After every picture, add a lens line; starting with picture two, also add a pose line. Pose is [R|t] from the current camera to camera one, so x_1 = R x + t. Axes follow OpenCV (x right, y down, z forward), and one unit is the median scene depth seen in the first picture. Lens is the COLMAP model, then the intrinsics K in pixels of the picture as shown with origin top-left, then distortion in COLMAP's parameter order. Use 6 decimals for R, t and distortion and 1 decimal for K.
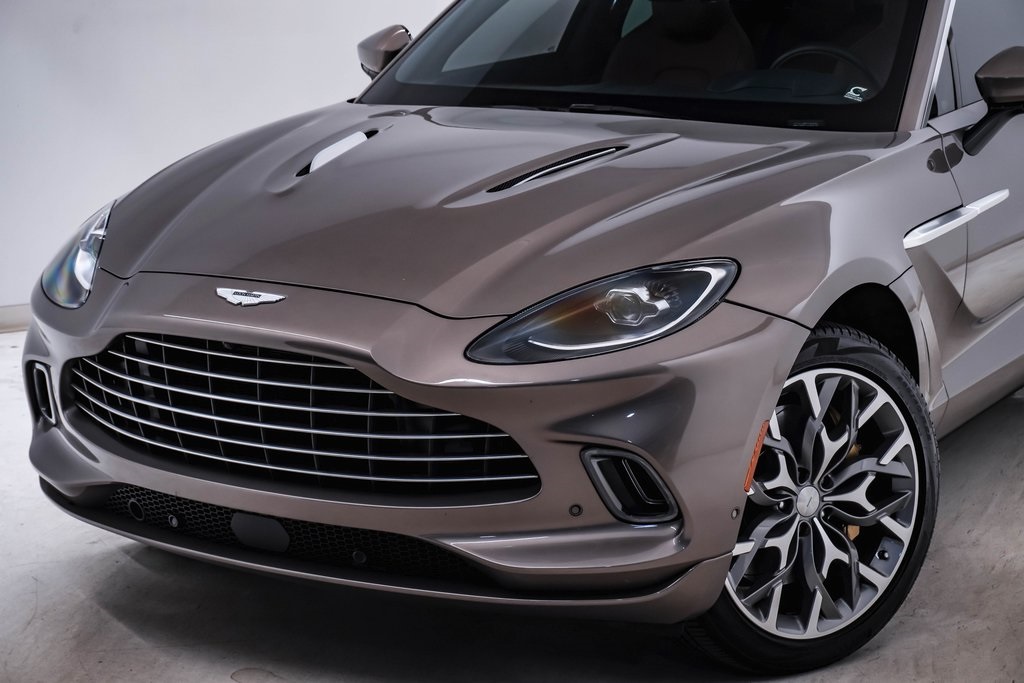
lens RADIAL K [[2192.0, 0, 502.2], [0, 2192.0, 336.3], [0, 0, 1]] dist [0.032126, 0.000000]
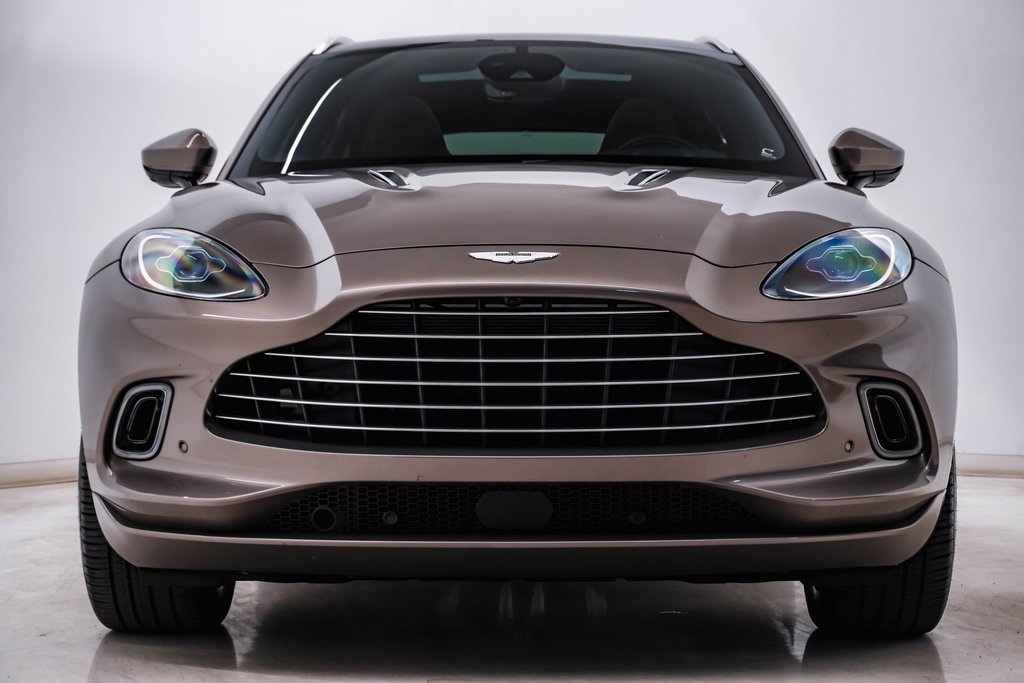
lens RADIAL K [[2192.0, 0, 513.6], [0, 2192.0, 341.5], [0, 0, 1]] dist [0.032126, 0.000000]
pose [[0.856662, -0.004657, 0.515857, -0.588624], [0.103199, 0.981294, -0.162518, 0.168552], [-0.505450, 0.192459, 0.841118, 0.178795]]
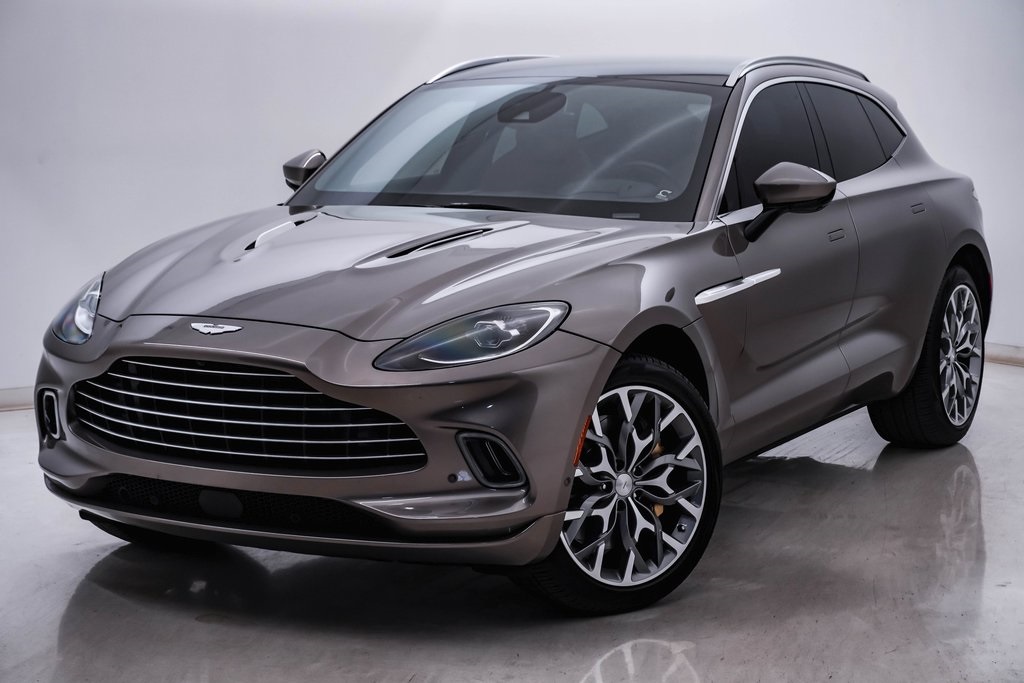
lens RADIAL K [[2192.0, 0, 502.1], [0, 2192.0, 350.6], [0, 0, 1]] dist [0.032126, 0.000000]
pose [[0.998664, 0.001185, 0.051662, -0.006515], [0.002589, 0.997334, -0.072924, 0.092109], [-0.051611, 0.072960, 0.995999, -0.361075]]
